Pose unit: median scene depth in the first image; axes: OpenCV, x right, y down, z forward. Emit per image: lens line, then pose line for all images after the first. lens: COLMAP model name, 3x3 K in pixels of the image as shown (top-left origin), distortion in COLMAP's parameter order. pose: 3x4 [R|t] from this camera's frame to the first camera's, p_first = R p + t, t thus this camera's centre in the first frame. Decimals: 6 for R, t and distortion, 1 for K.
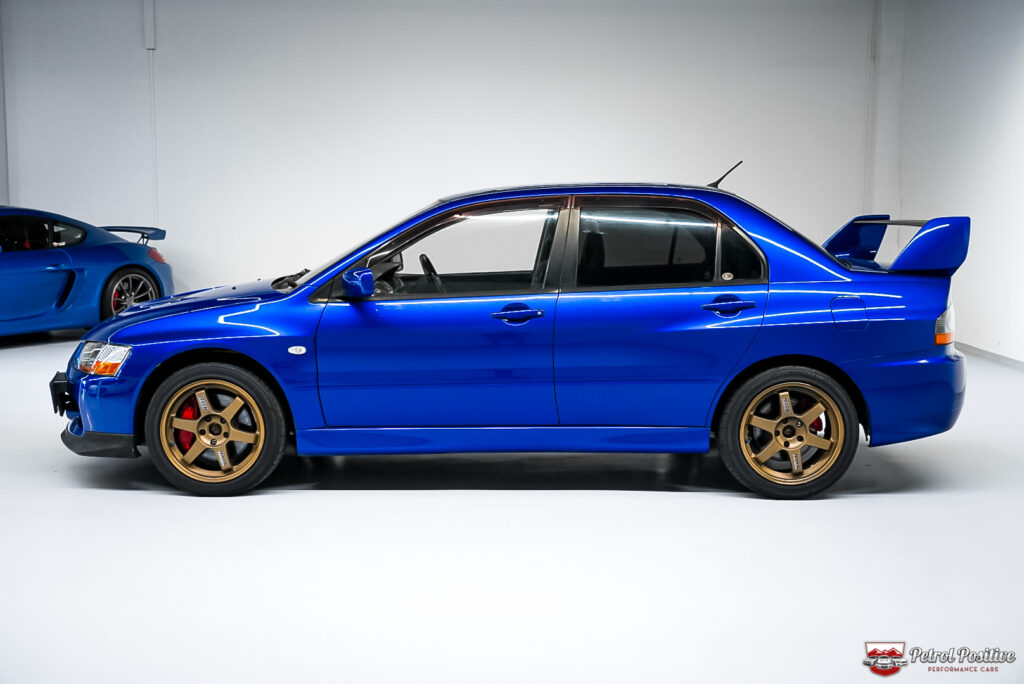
lens RADIAL K [[1318.0, 0, 512.0], [0, 1318.0, 342.0], [0, 0, 1]] dist [0.023627, 0.087509]
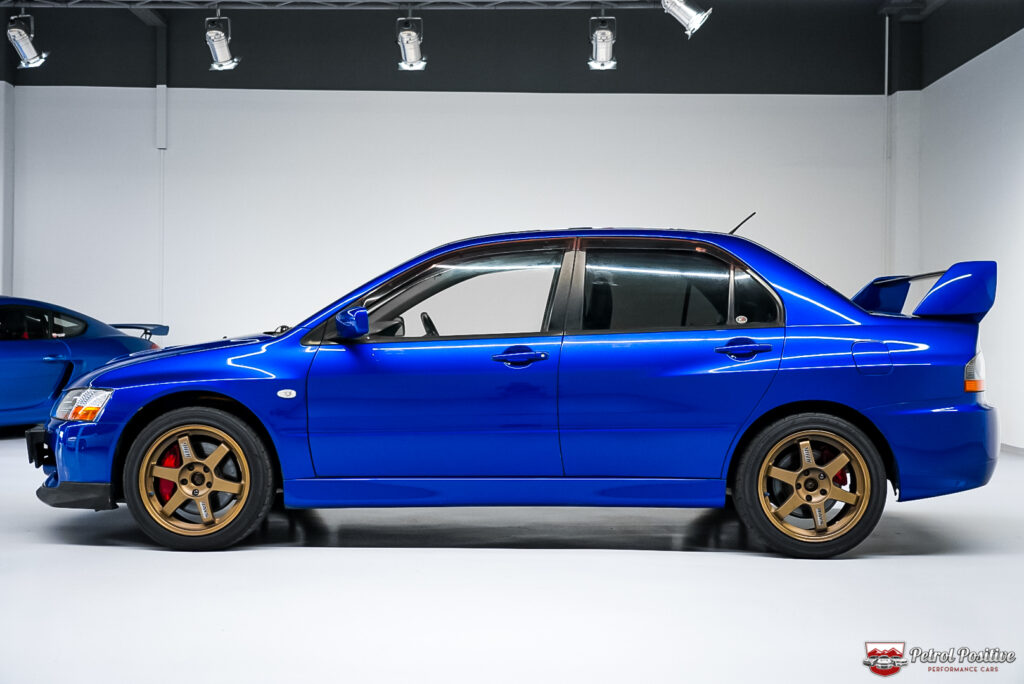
lens RADIAL K [[1318.0, 0, 512.0], [0, 1318.0, 342.0], [0, 0, 1]] dist [0.023627, 0.087509]
pose [[0.999842, 0.001329, -0.017747, 0.015203], [-0.003735, 0.990670, -0.136234, 0.096391], [0.017400, 0.136278, 0.990518, 0.059448]]
